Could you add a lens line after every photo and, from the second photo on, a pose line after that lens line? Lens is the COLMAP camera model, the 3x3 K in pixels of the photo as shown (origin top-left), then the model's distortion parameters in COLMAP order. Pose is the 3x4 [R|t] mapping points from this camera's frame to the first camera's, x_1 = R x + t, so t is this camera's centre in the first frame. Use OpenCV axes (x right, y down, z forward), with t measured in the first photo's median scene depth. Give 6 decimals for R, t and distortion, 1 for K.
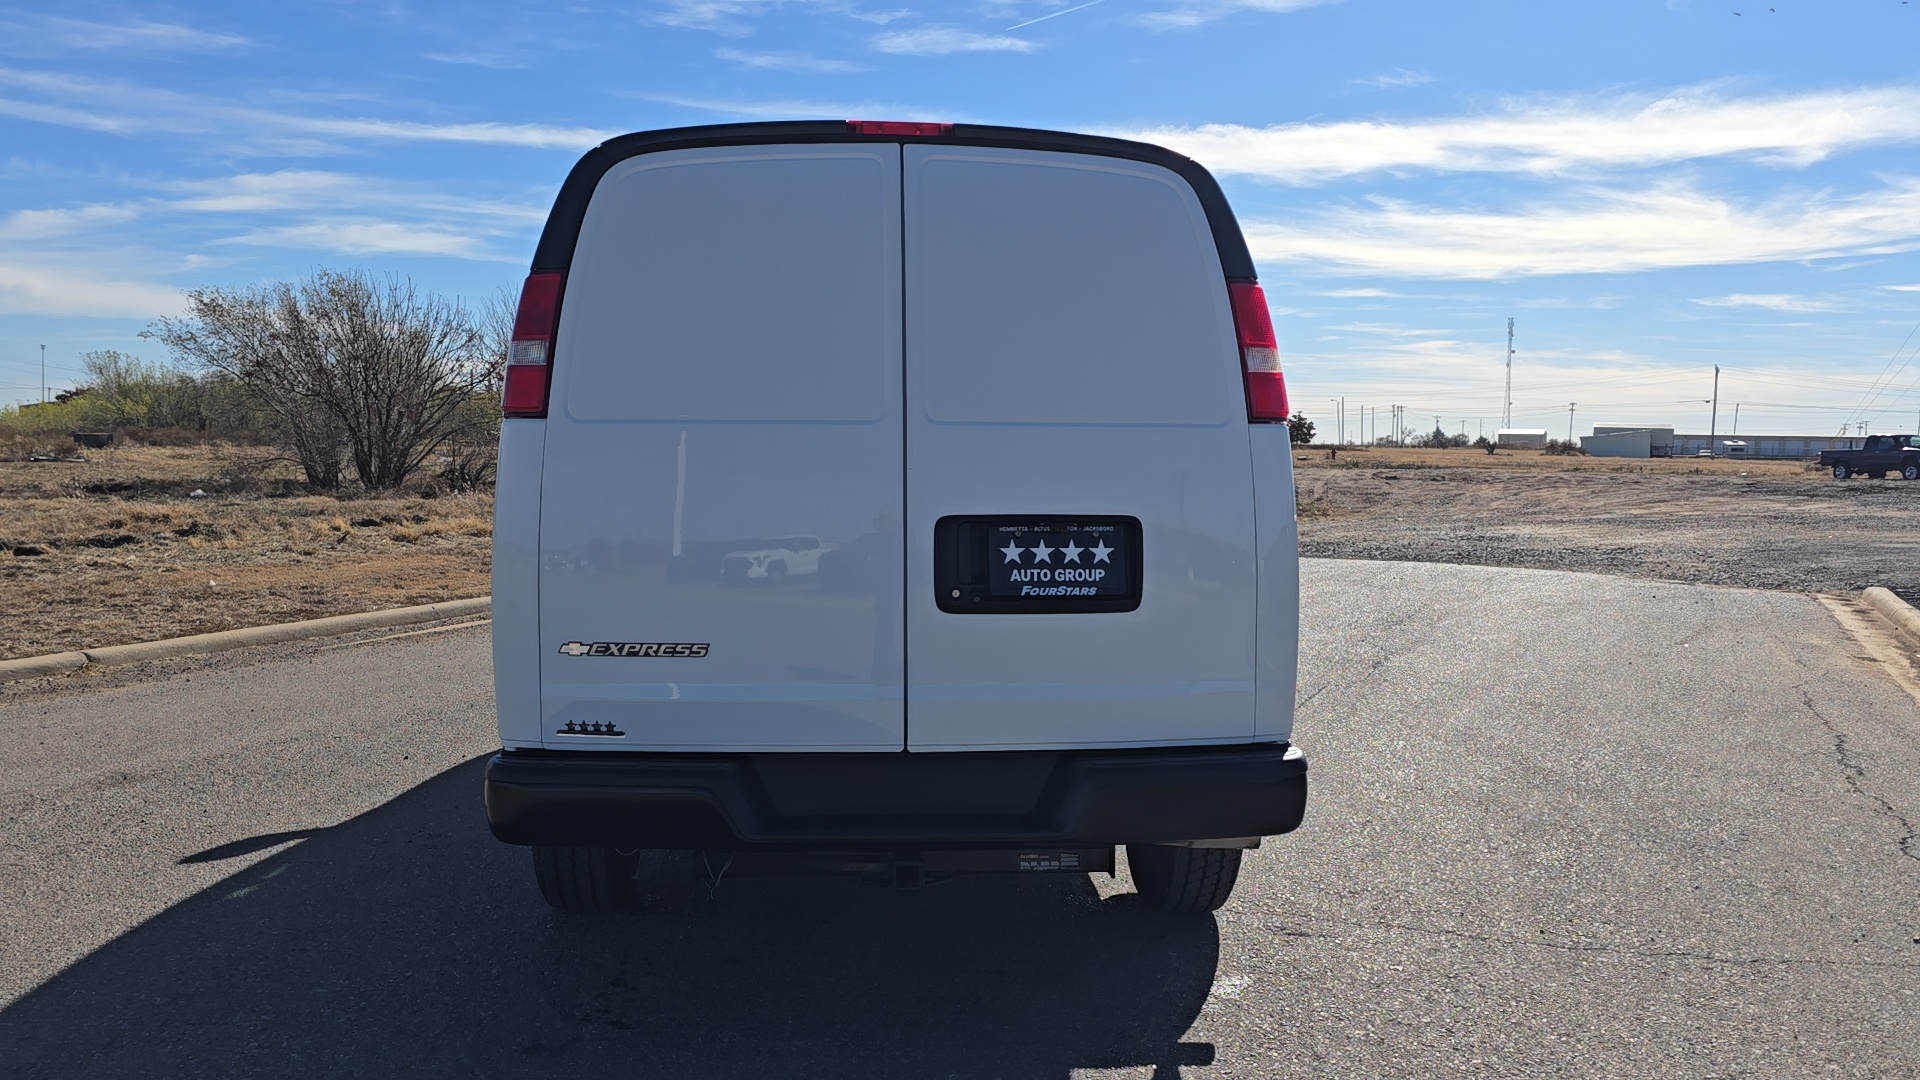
lens RADIAL K [[1585.7, 0, 965.0], [0, 1585.7, 541.8], [0, 0, 1]] dist [-0.008284, 0.010486]
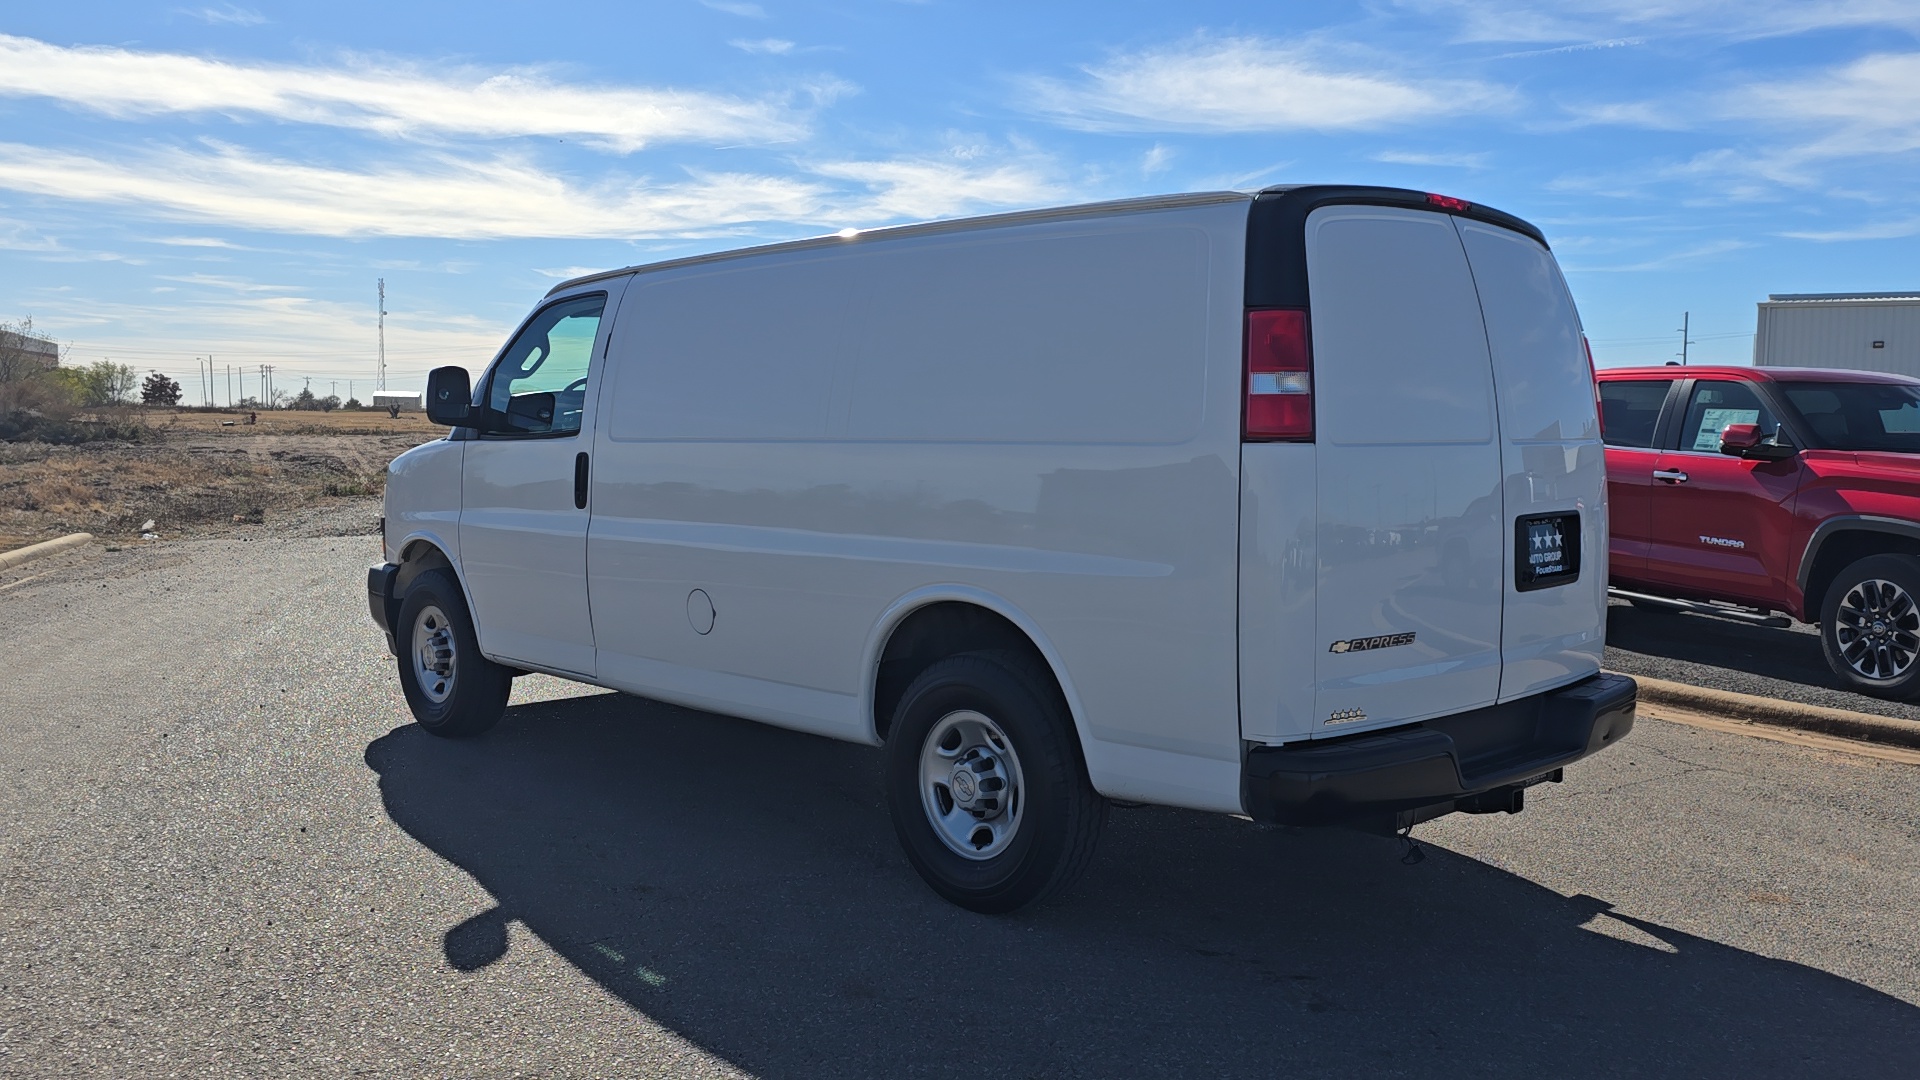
lens RADIAL K [[1585.7, 0, 964.3], [0, 1585.7, 533.4], [0, 0, 1]] dist [-0.008284, 0.010486]
pose [[0.772414, -0.047144, 0.633367, -0.834182], [0.035355, 0.998887, 0.031235, -0.041543], [-0.634134, -0.001734, 0.773221, 0.211937]]
